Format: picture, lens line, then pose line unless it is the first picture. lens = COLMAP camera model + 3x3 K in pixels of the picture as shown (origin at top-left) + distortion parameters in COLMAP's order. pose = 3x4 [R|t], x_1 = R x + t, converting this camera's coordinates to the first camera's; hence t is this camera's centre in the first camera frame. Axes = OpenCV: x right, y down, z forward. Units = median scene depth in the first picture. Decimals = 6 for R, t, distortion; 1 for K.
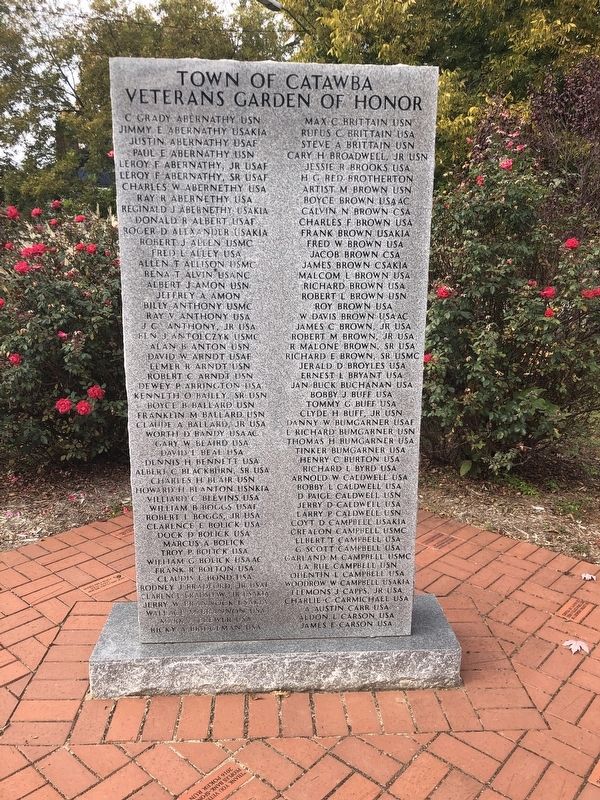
lens RADIAL K [[656.1, 0, 297.8], [0, 656.1, 400.4], [0, 0, 1]] dist [0.031562, -0.015922]
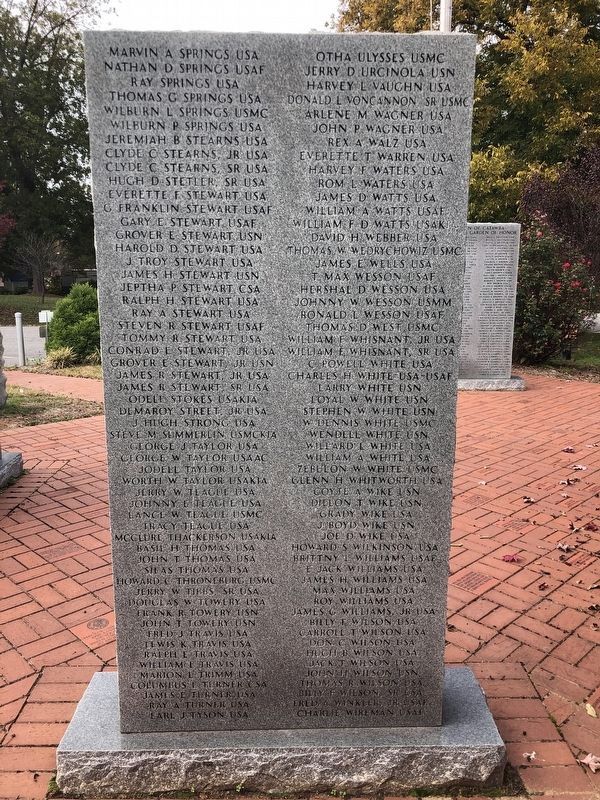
lens RADIAL K [[656.1, 0, 294.3], [0, 656.1, 397.6], [0, 0, 1]] dist [0.031562, -0.015922]
pose [[0.998171, 0.006011, -0.060153, -0.468290], [-0.007656, 0.999602, -0.027153, 0.344618], [0.059966, 0.027564, 0.997820, -1.564924]]
